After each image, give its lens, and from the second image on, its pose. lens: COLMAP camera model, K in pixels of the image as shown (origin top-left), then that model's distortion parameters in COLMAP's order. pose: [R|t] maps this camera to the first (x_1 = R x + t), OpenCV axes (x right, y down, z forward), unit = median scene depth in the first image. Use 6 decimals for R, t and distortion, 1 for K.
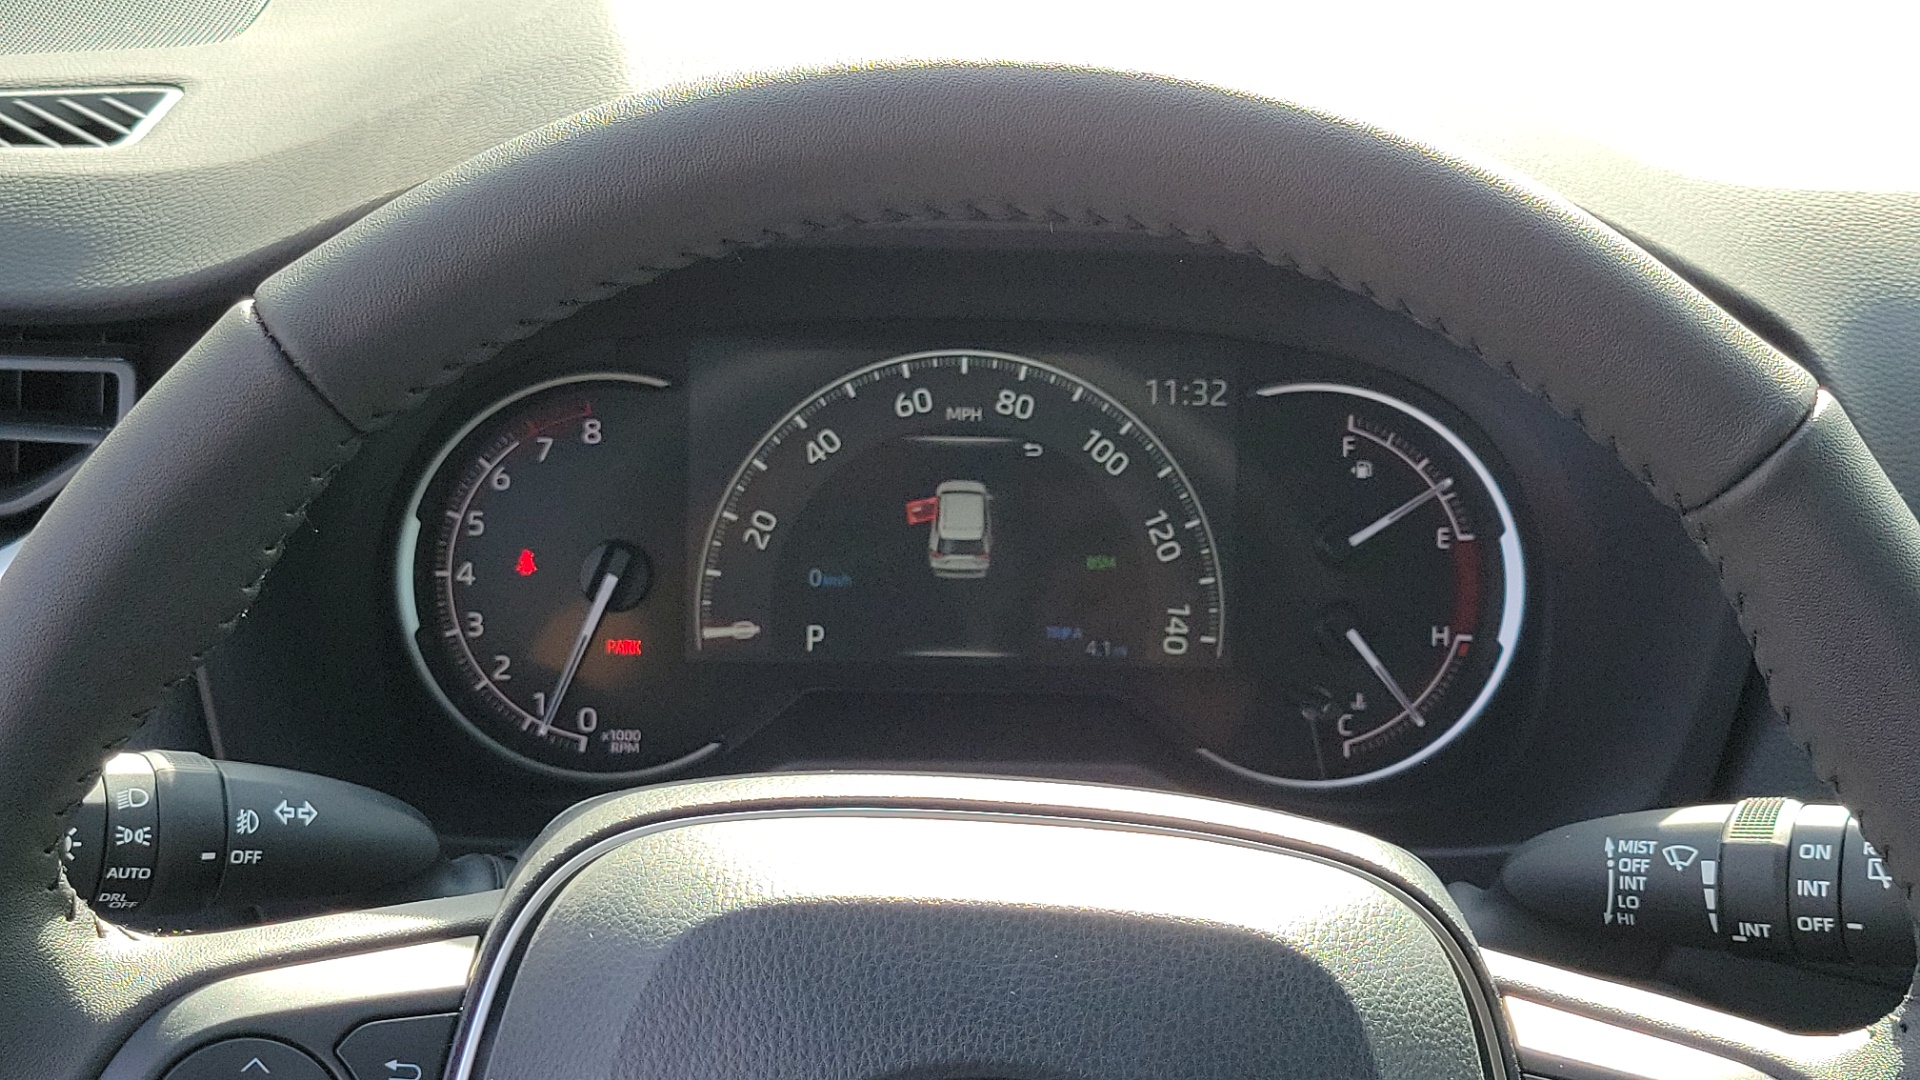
lens RADIAL K [[2926.6, 0, 991.0], [0, 2926.6, 511.3], [0, 0, 1]] dist [0.007517, 0.000000]
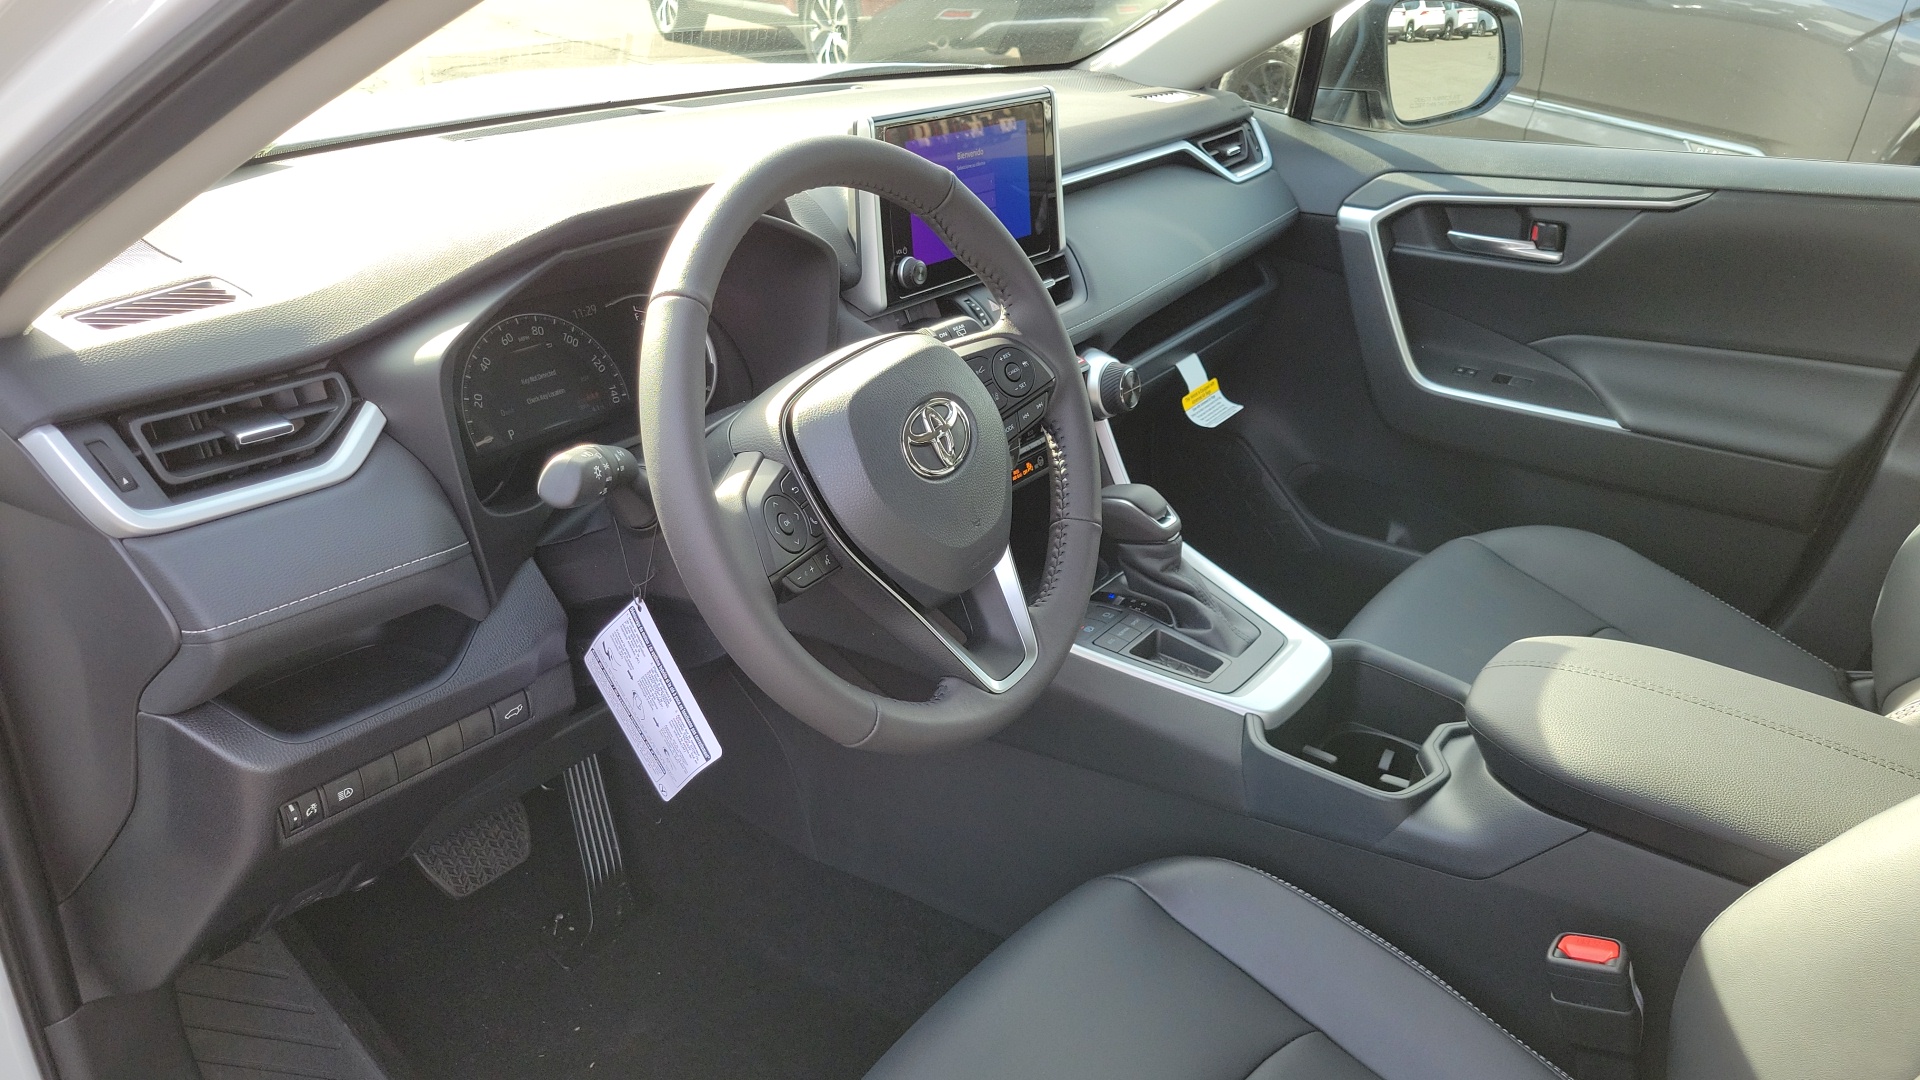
lens RADIAL K [[1455.0, 0, 968.5], [0, 1455.0, 543.2], [0, 0, 1]] dist [0.033671, -0.014165]
pose [[0.593998, -0.352204, 0.723270, -0.825826], [0.315255, 0.929068, 0.193511, 0.010312], [-0.740122, 0.113069, 0.662898, -0.162628]]
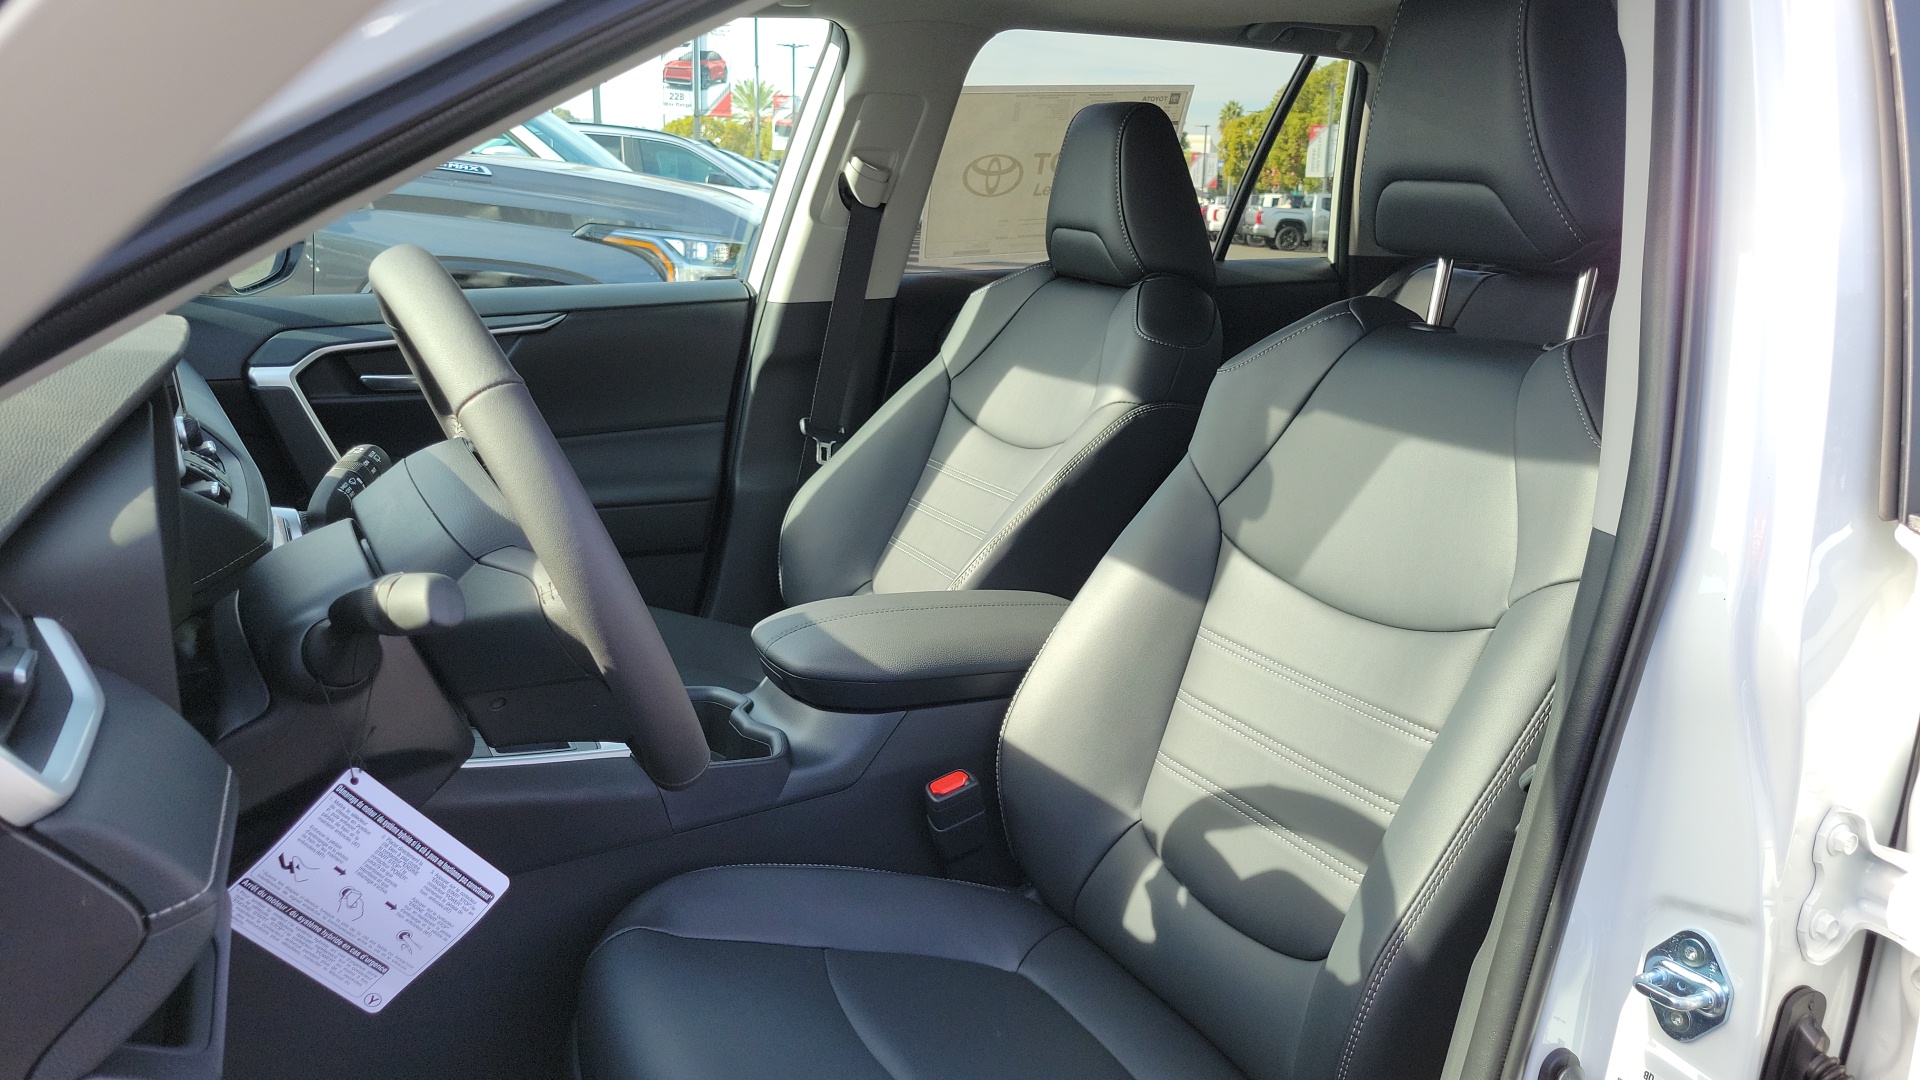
lens RADIAL K [[1455.0, 0, 952.9], [0, 1455.0, 550.9], [0, 0, 1]] dist [0.033671, -0.014165]
pose [[-0.419056, -0.276322, 0.864892, -1.174189], [0.311755, 0.850866, 0.422891, -0.239974], [-0.852761, 0.446849, -0.270415, 0.677671]]
